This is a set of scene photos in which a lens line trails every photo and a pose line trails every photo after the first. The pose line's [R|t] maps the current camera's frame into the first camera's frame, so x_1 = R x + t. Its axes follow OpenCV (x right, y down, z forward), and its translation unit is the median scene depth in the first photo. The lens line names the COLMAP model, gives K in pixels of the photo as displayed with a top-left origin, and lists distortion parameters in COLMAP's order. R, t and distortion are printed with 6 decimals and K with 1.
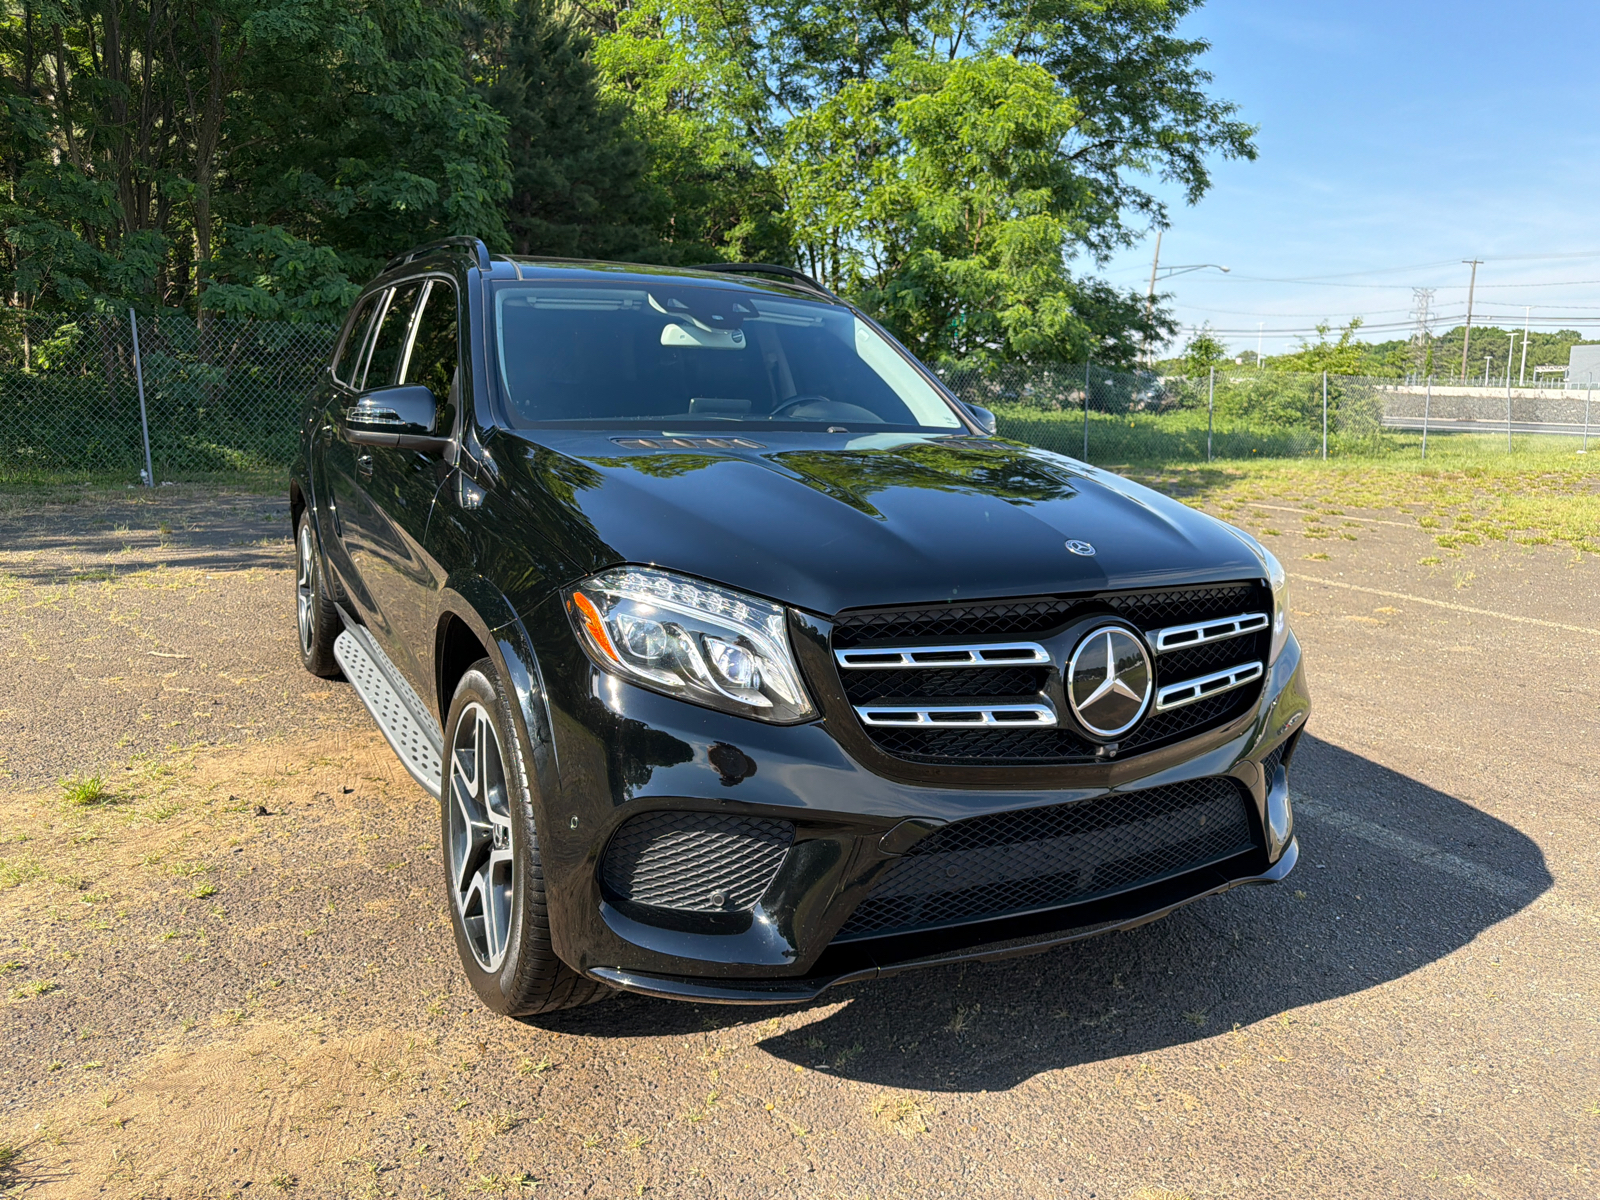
lens RADIAL K [[1157.8, 0, 805.6], [0, 1157.8, 644.2], [0, 0, 1]] dist [0.020571, -0.025046]
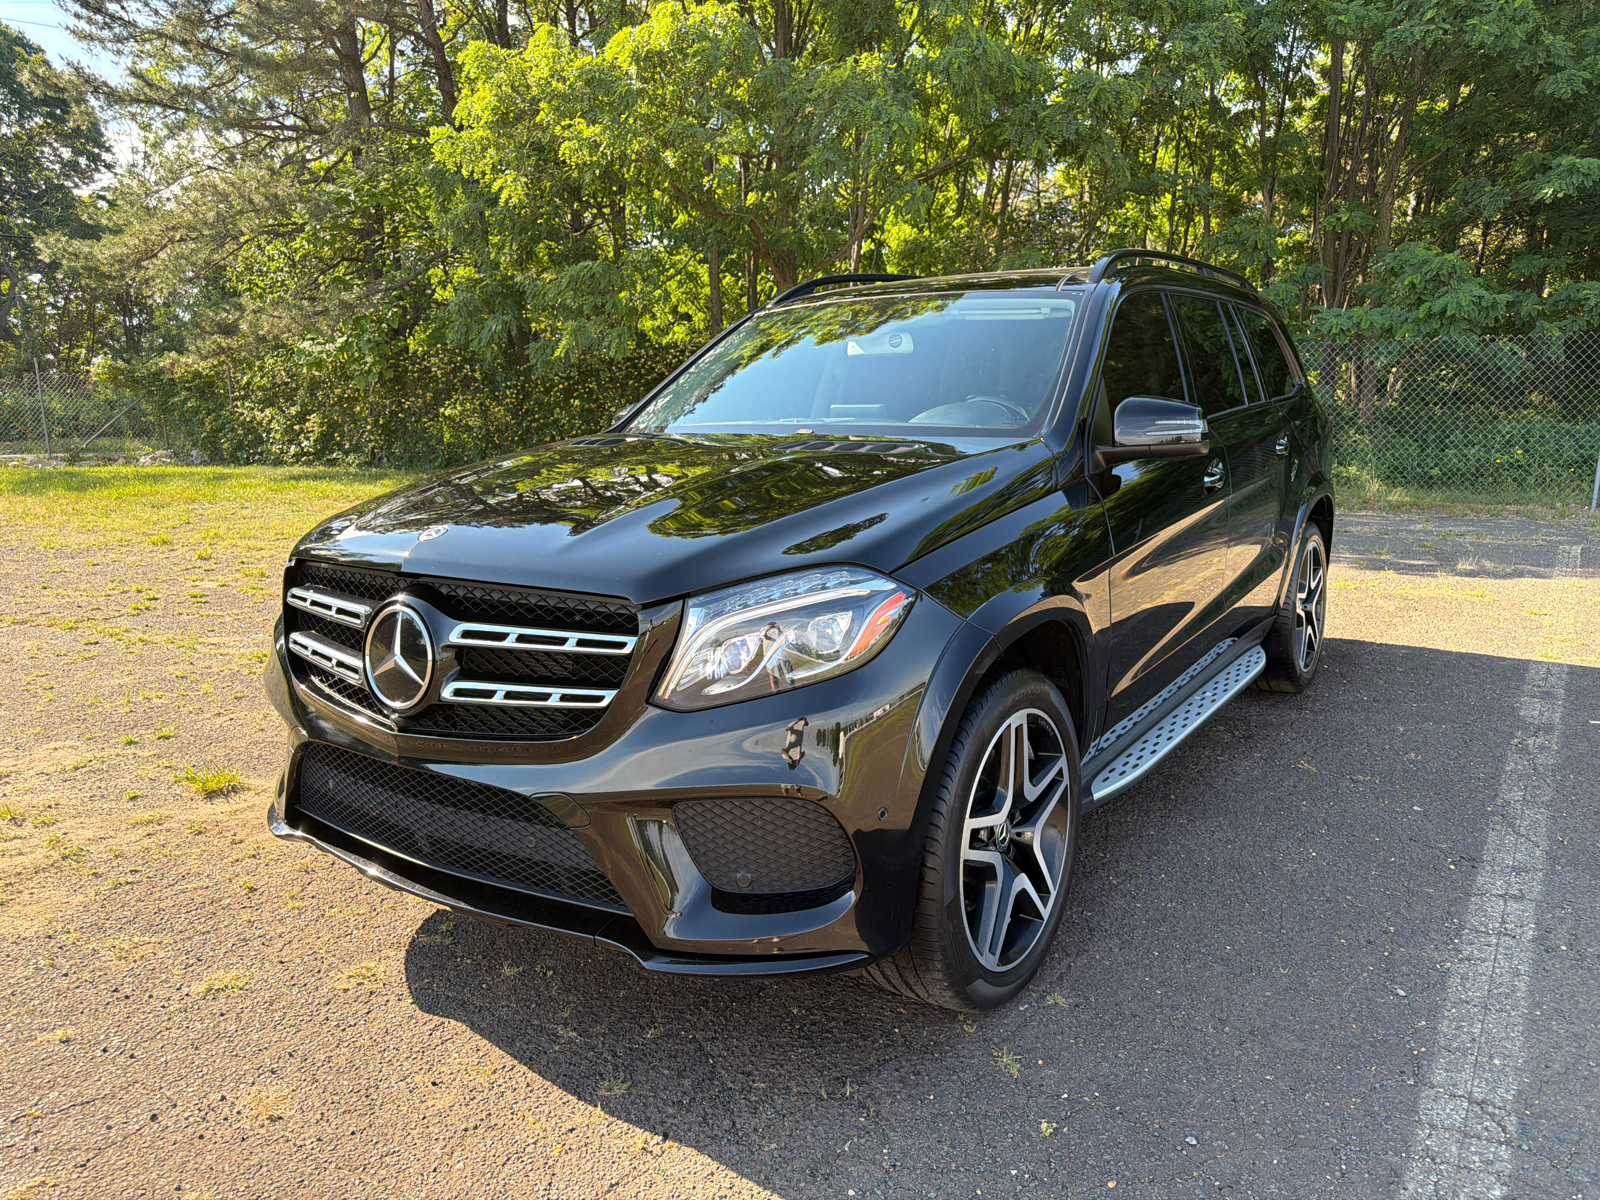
lens RADIAL K [[1121.1, 0, 800.7], [0, 1121.1, 641.7], [0, 0, 1]] dist [0.026255, -0.030198]
pose [[0.452882, 0.151559, -0.878594, 0.196259], [-0.164546, 0.982726, 0.084705, -0.019174], [0.876255, 0.106208, 0.469997, 0.121970]]
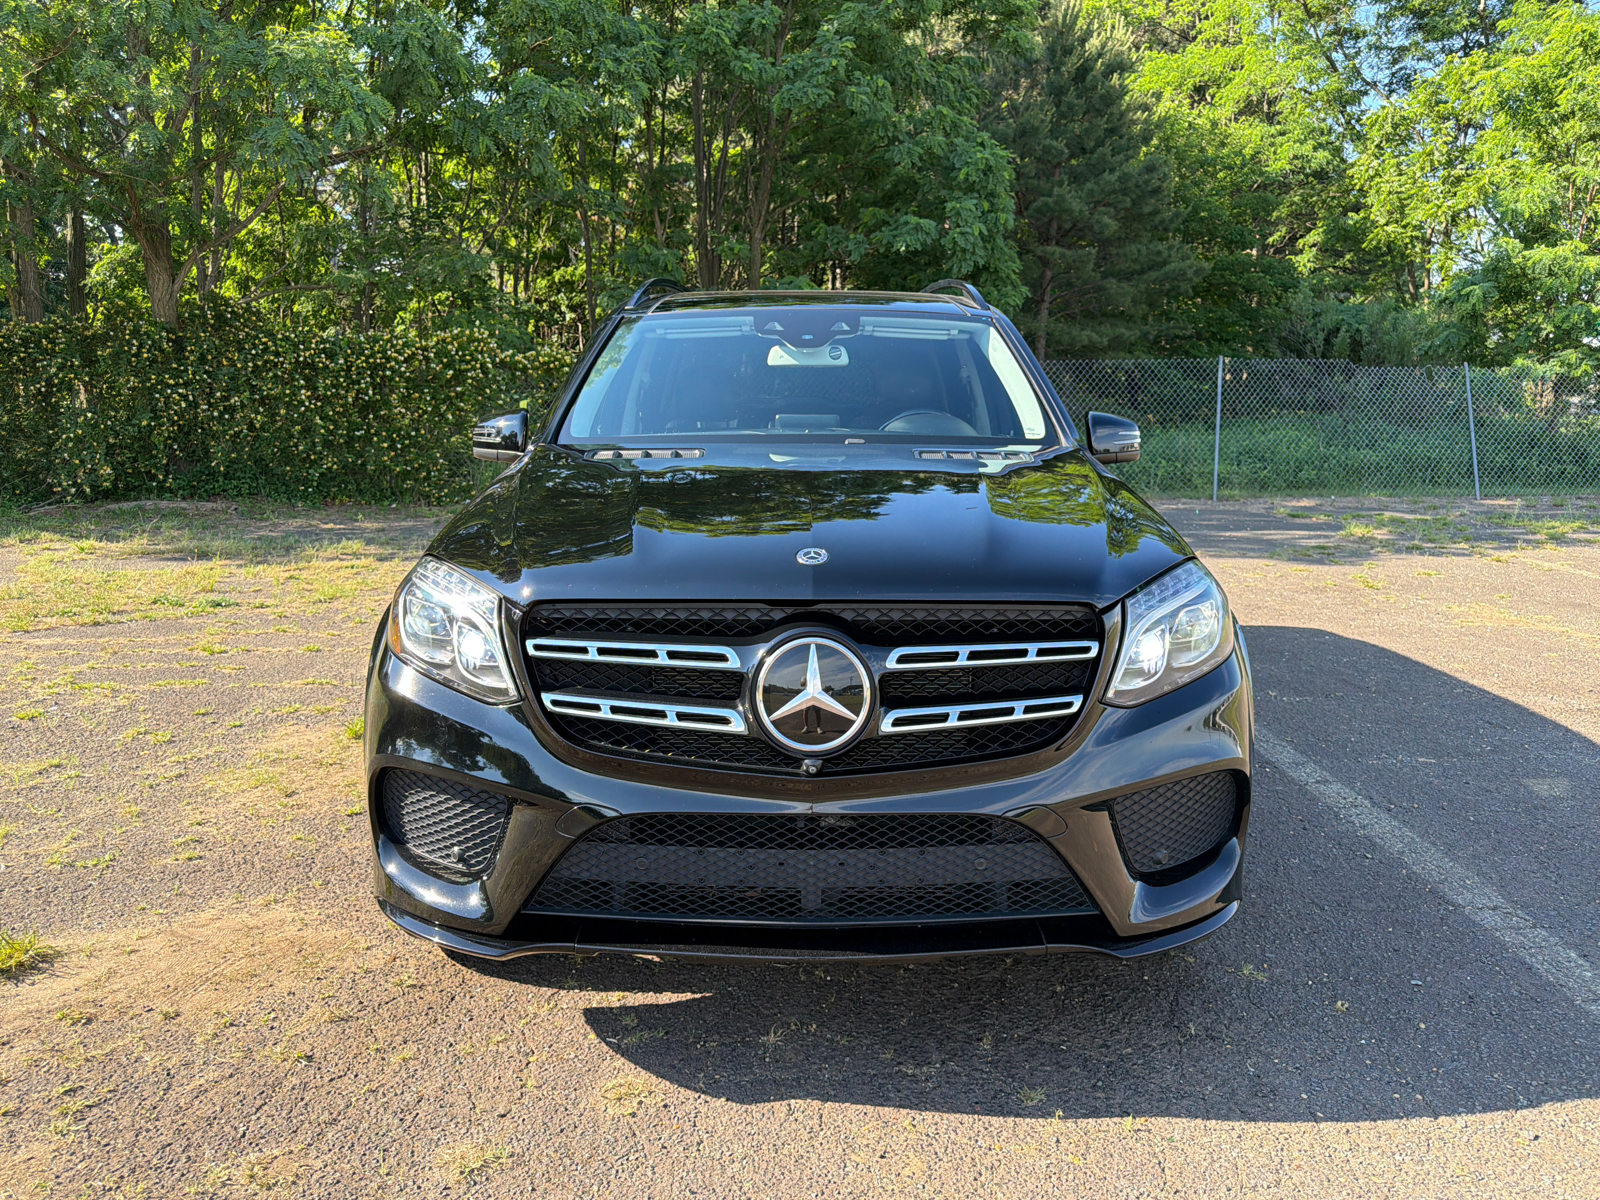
lens RADIAL K [[1157.8, 0, 805.6], [0, 1157.8, 644.2], [0, 0, 1]] dist [0.020571, -0.025046]
pose [[0.879109, 0.069726, -0.471492, 0.103008], [-0.079757, 0.996813, -0.001296, -0.001183], [0.469899, 0.038744, 0.881869, 0.022252]]
